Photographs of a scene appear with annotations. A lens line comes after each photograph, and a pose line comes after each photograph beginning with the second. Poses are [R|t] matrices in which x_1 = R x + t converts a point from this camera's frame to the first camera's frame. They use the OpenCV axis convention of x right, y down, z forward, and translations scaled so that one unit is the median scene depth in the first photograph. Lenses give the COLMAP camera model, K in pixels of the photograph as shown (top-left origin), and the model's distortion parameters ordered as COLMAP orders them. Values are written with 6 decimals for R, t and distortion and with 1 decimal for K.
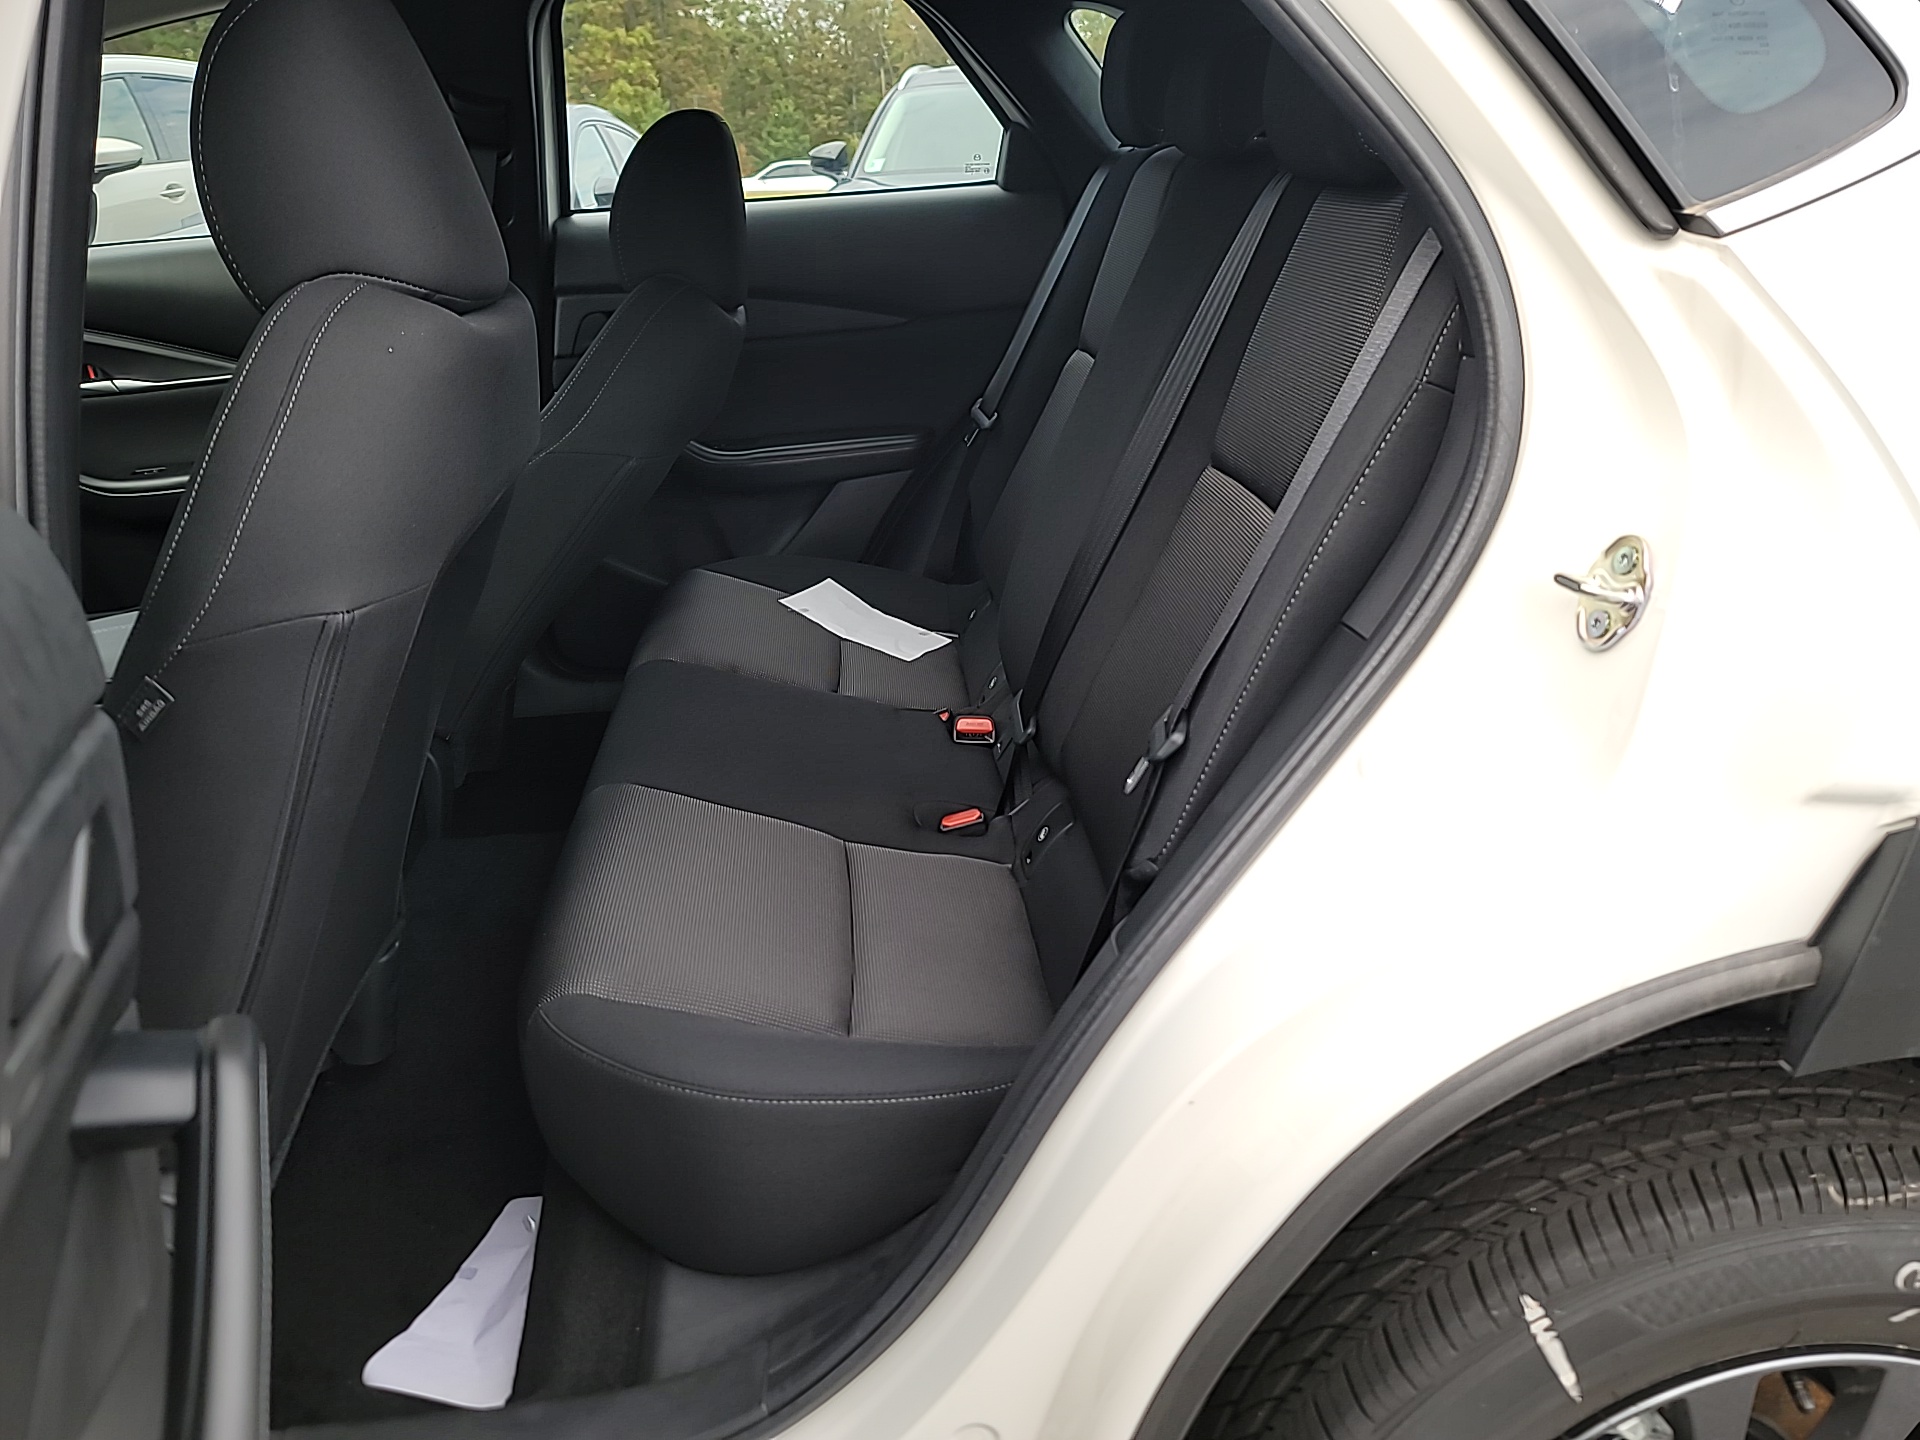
lens RADIAL K [[1400.9, 0, 944.2], [0, 1400.9, 731.5], [0, 0, 1]] dist [0.049752, -0.051999]
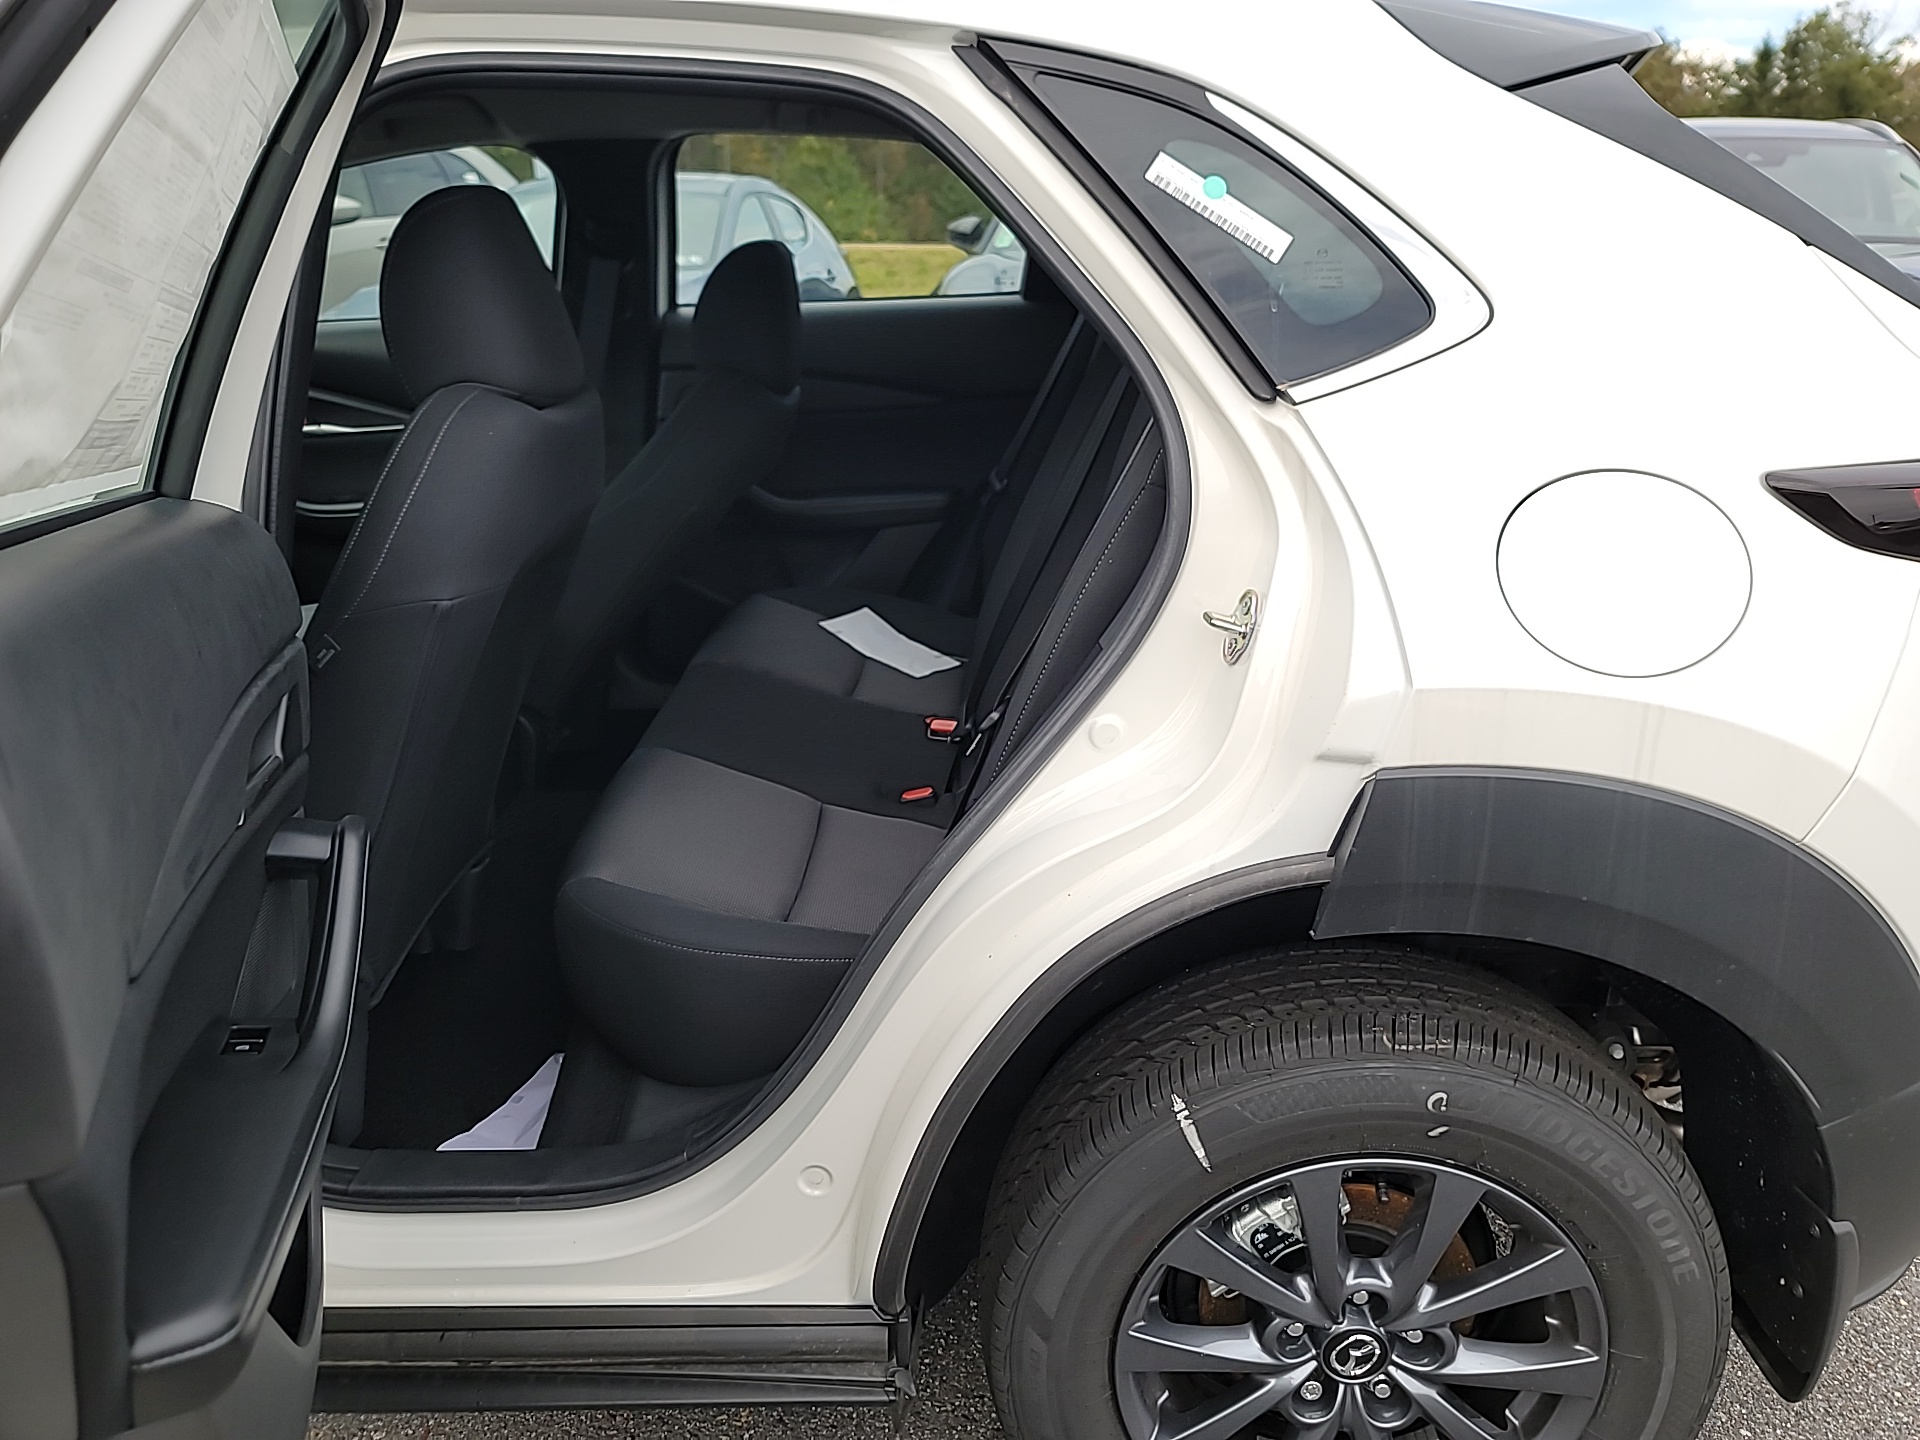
lens RADIAL K [[1400.9, 0, 955.0], [0, 1400.9, 716.2], [0, 0, 1]] dist [0.049752, -0.051999]
pose [[0.993918, 0.058339, -0.093403, 0.274522], [-0.062349, 0.997228, -0.040596, 0.070257], [0.090775, 0.046173, 0.994800, -0.475308]]
